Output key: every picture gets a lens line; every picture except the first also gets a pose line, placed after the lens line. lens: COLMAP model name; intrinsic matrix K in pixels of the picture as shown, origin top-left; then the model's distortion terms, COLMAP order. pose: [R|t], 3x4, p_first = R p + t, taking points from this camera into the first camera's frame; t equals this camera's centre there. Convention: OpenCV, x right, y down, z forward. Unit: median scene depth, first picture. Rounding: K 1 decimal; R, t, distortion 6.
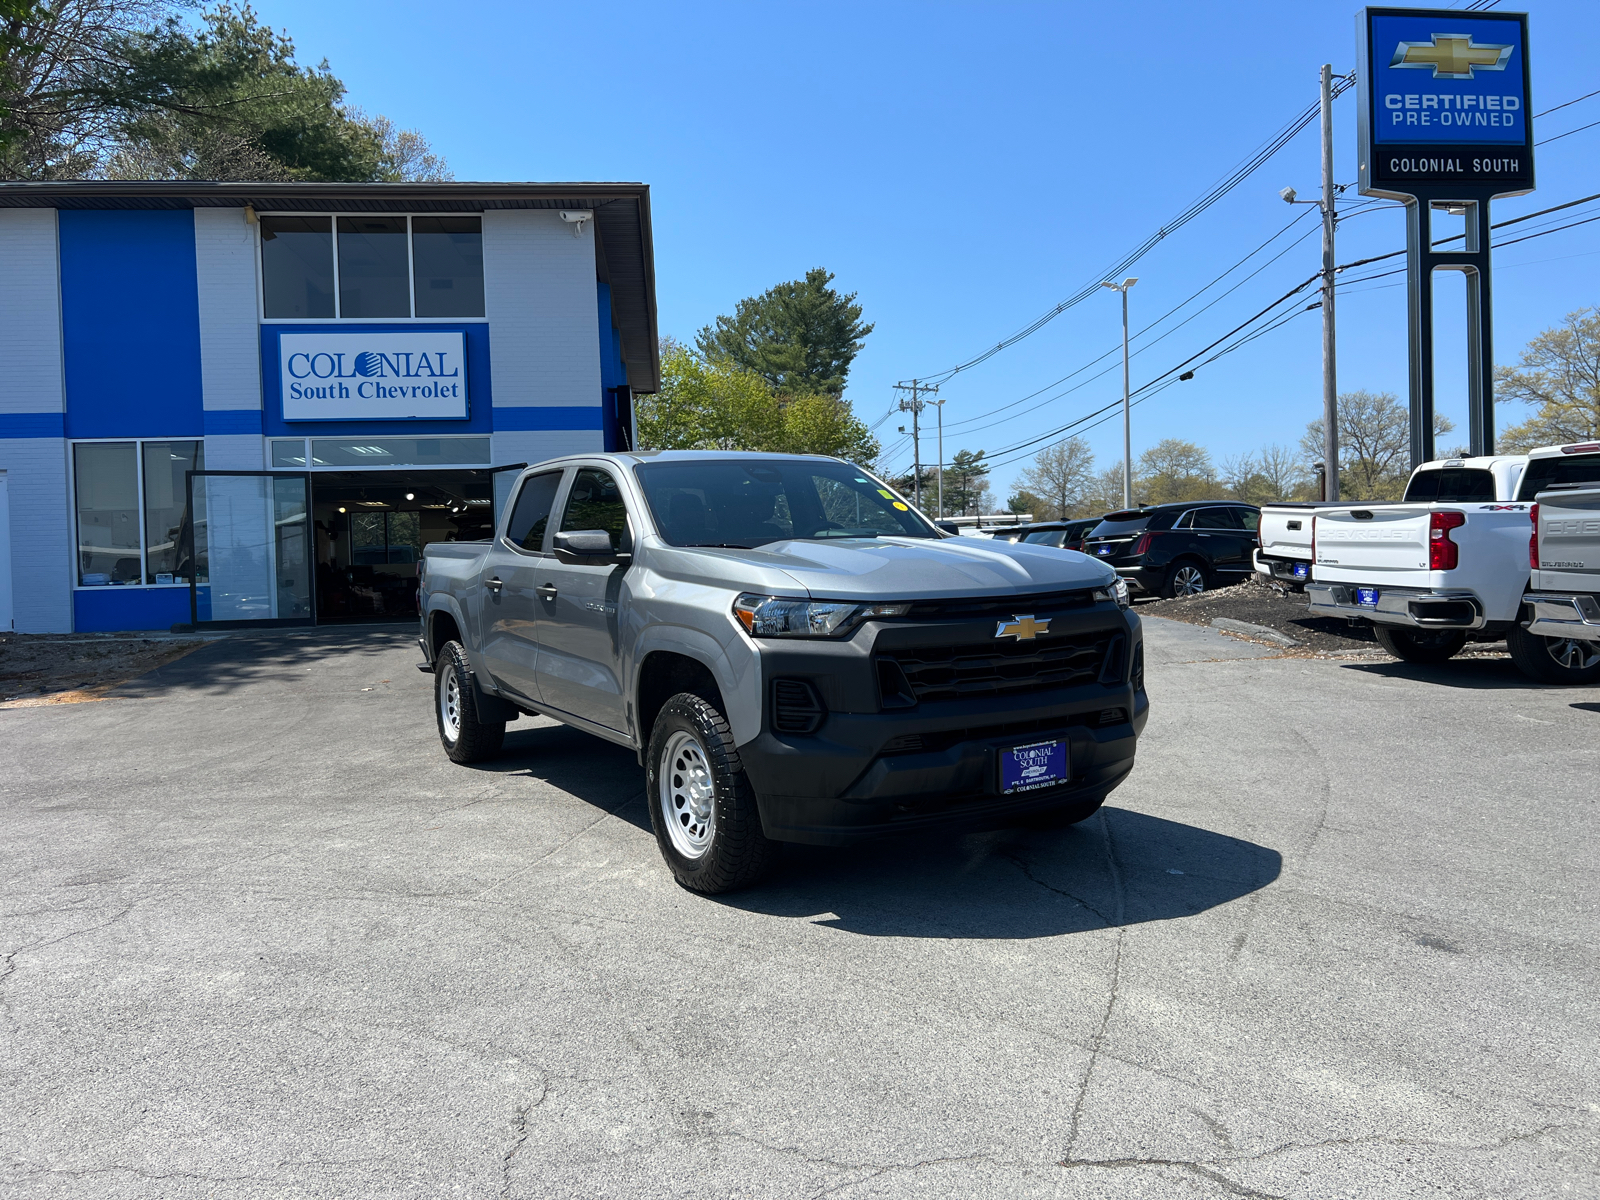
lens RADIAL K [[1206.9, 0, 794.4], [0, 1206.9, 601.5], [0, 0, 1]] dist [0.056062, -0.065857]
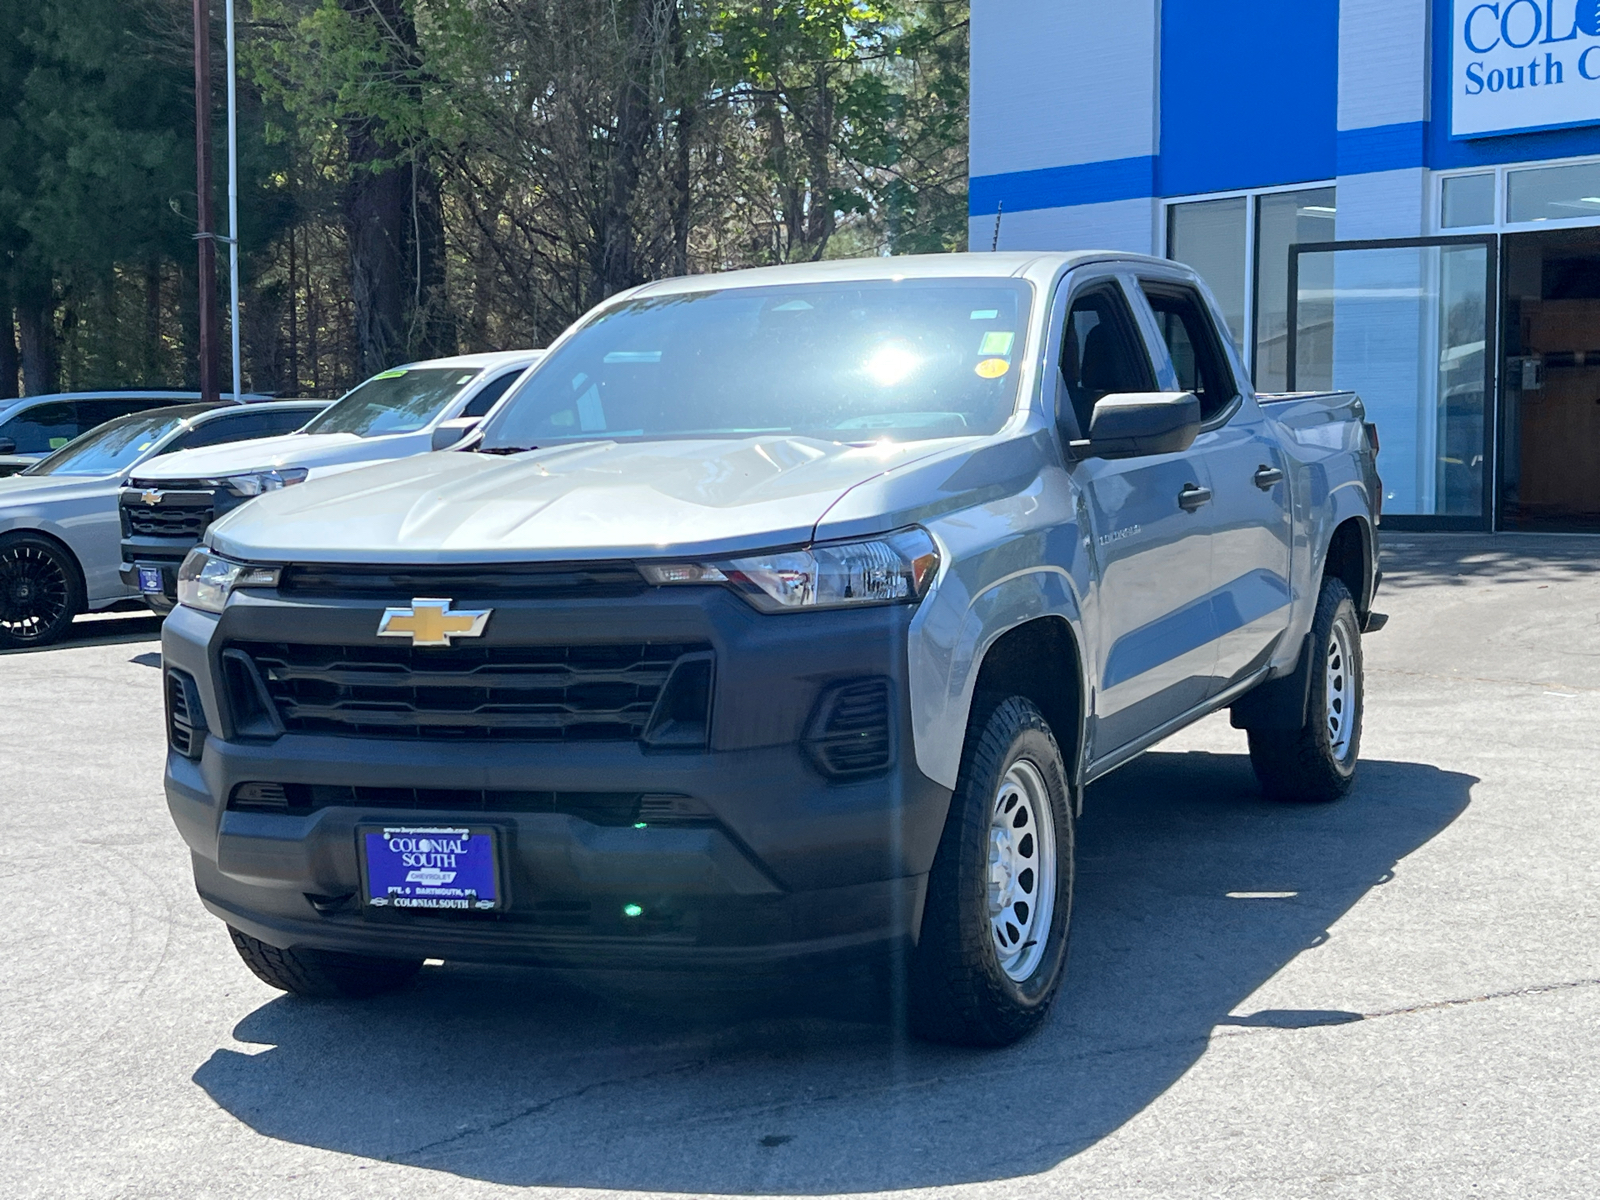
lens RADIAL K [[2535.4, 0, 771.3], [0, 2535.4, 618.9], [0, 0, 1]] dist [0.056958, 0.000000]
pose [[0.582306, 0.079520, -0.809072, 0.313780], [-0.027396, 0.996559, 0.078230, -0.019489], [0.812508, -0.023389, 0.582480, 0.111369]]
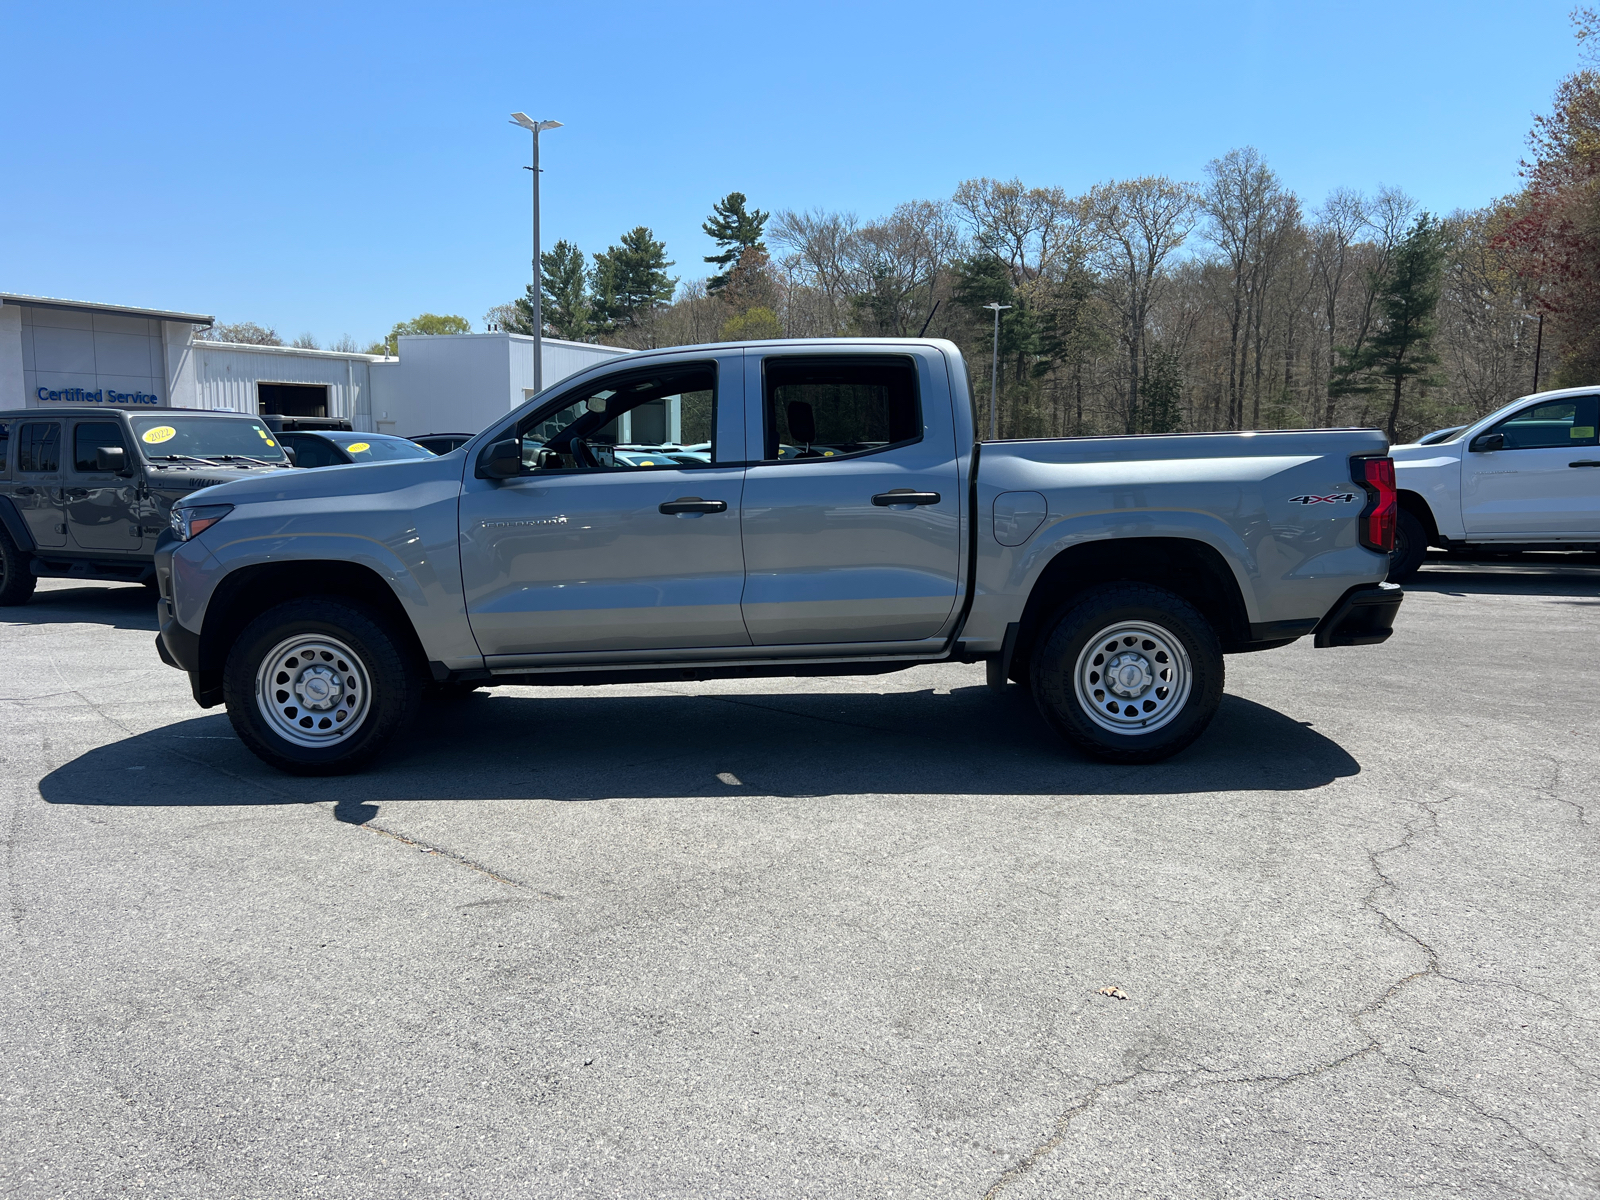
lens RADIAL K [[1206.9, 0, 771.0], [0, 1206.9, 593.2], [0, 0, 1]] dist [0.056062, -0.065857]
pose [[-0.525347, 0.134404, -0.840206, 0.259851], [-0.008852, 0.986529, 0.163345, -0.036334], [0.850842, 0.093250, -0.517081, 0.577164]]
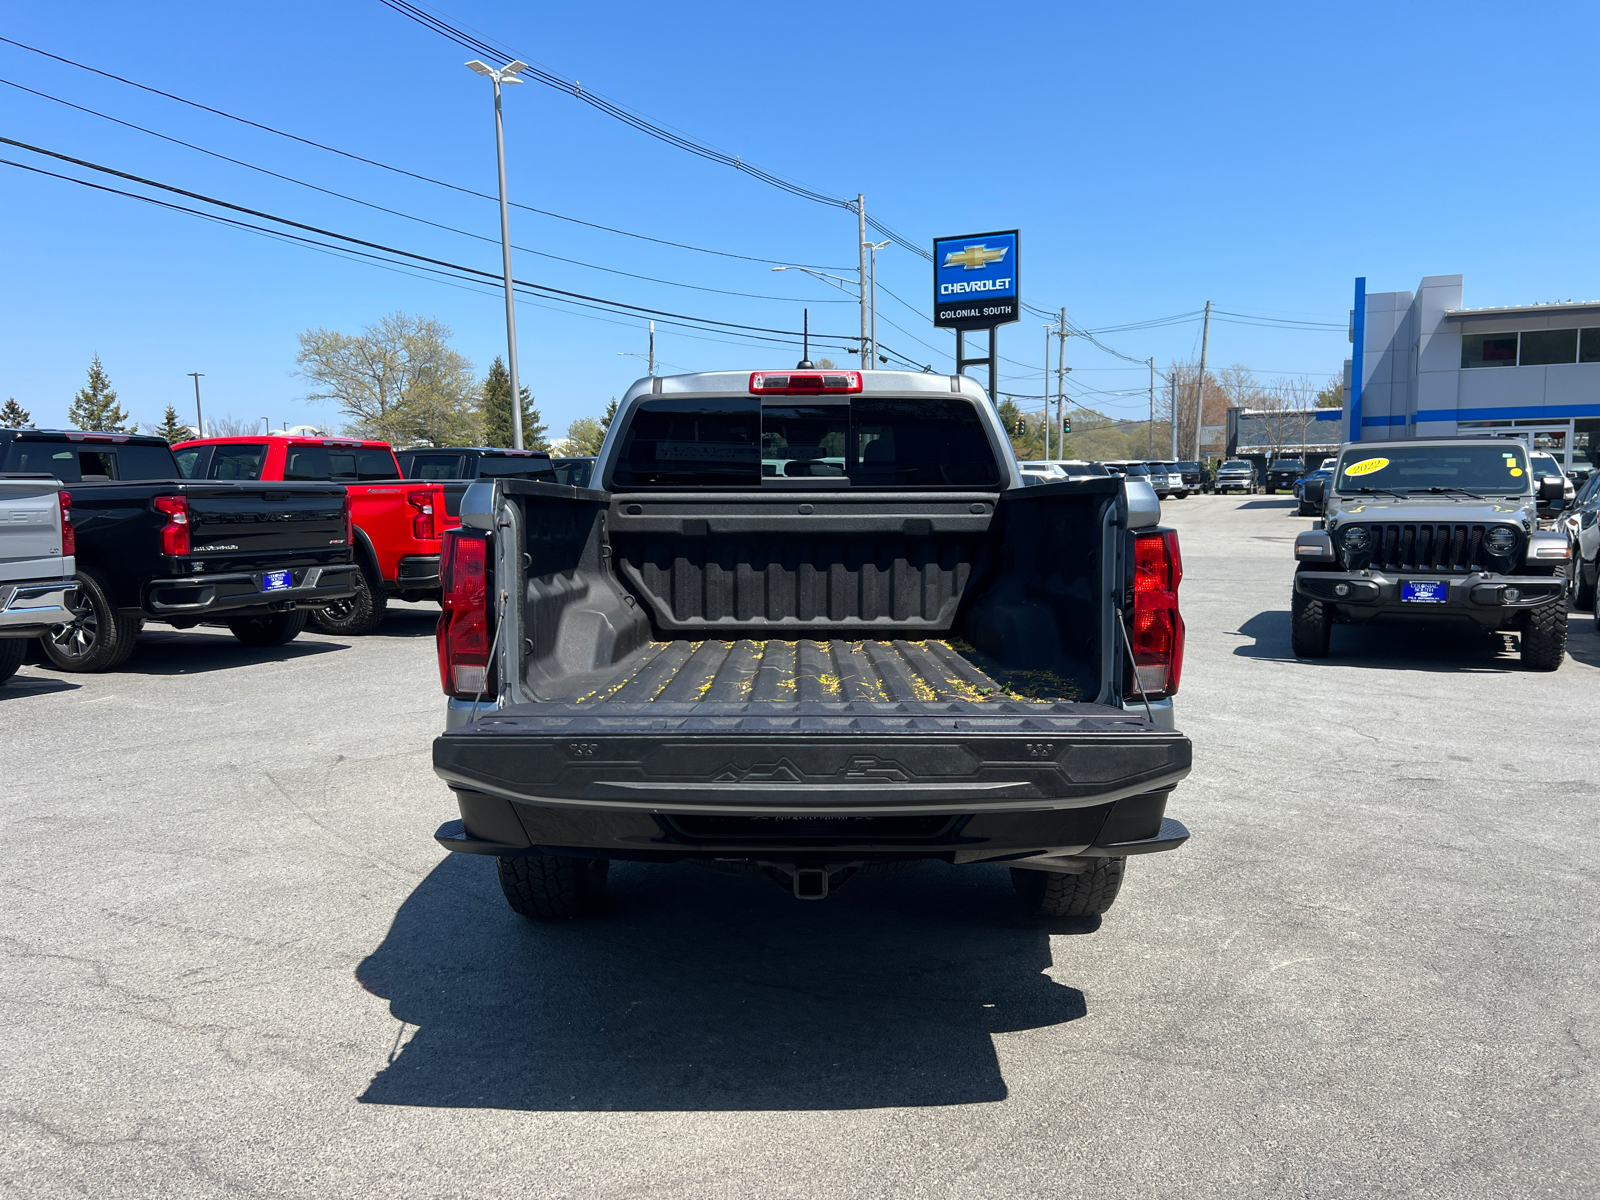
lens RADIAL K [[1206.9, 0, 787.8], [0, 1206.9, 609.6], [0, 0, 1]] dist [0.056062, -0.065857]
pose [[-0.849133, -0.010784, 0.528070, -0.198030], [0.058713, 0.991668, 0.114661, -0.027923], [-0.524906, 0.128367, -0.841425, 0.669664]]
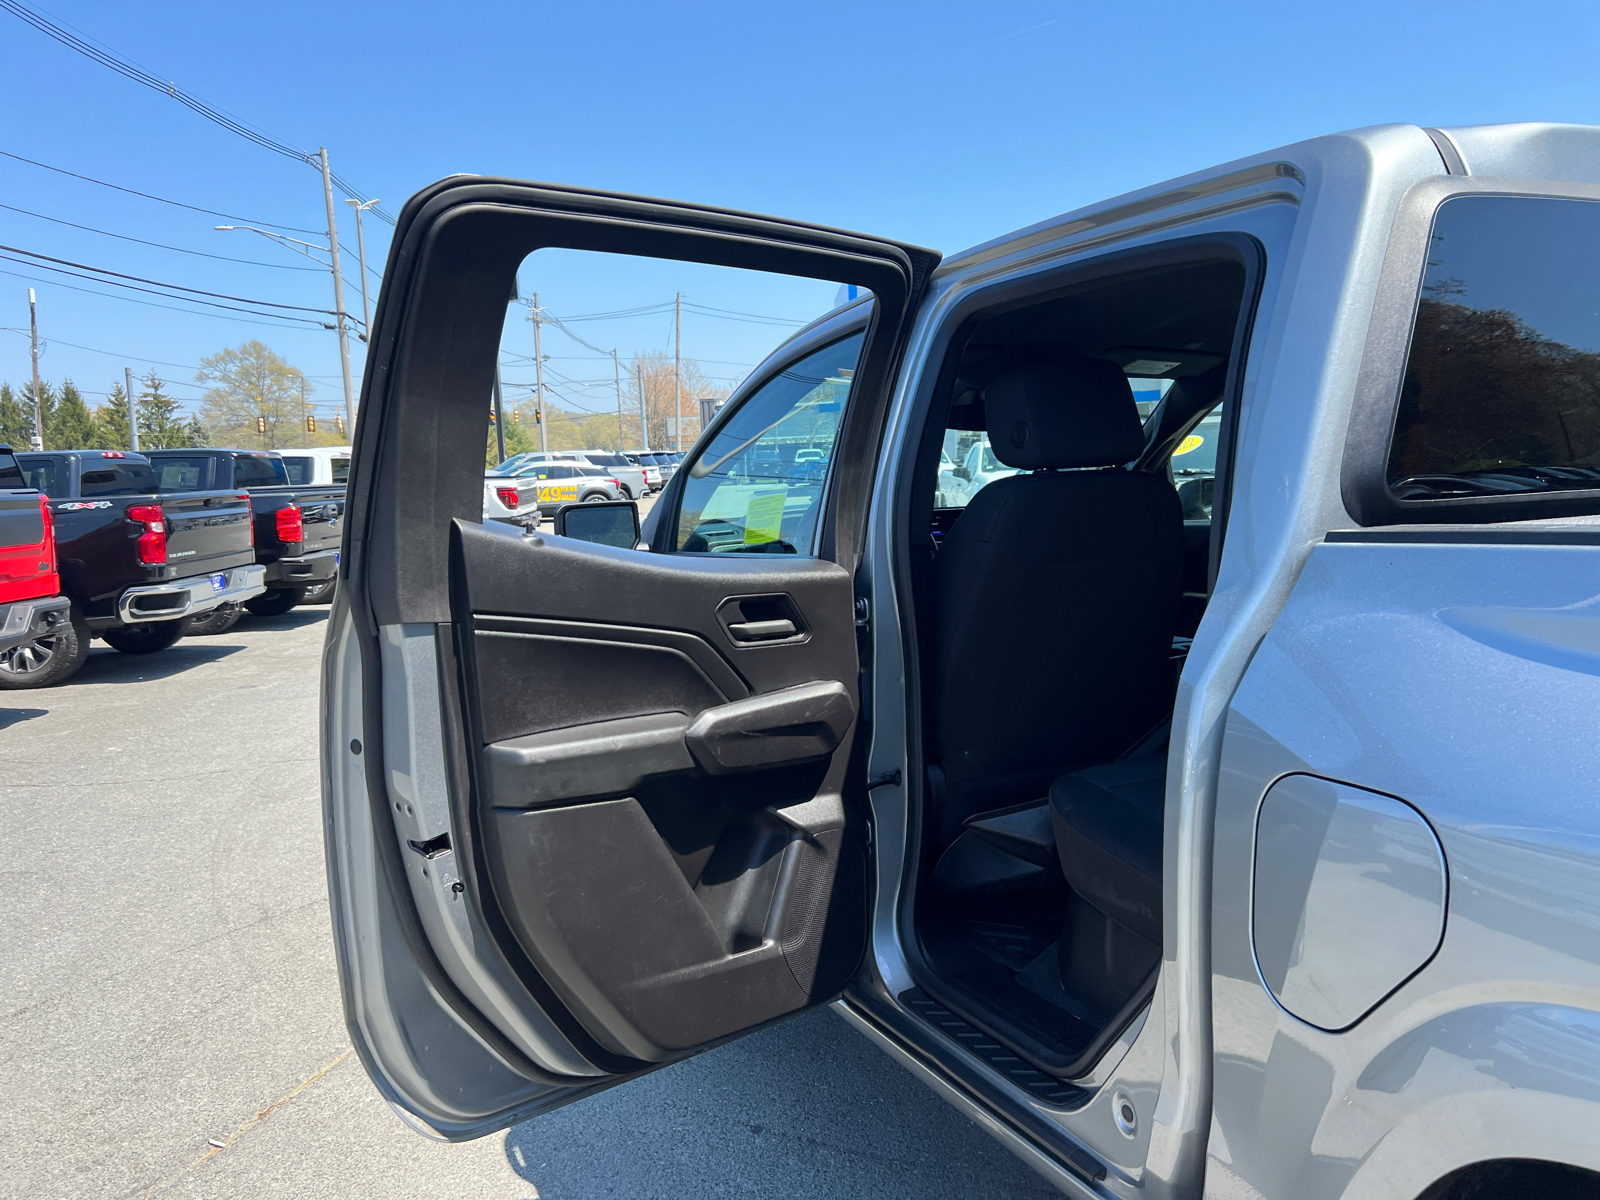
lens RADIAL K [[1207.5, 0, 805.5], [0, 1207.5, 611.0], [0, 0, 1]] dist [0.023290, -0.031187]
pose [[-0.993175, 0.055989, 0.102318, -0.002946], [0.071266, 0.985753, 0.152353, -0.033431], [-0.092331, 0.158605, -0.983015, 0.542561]]
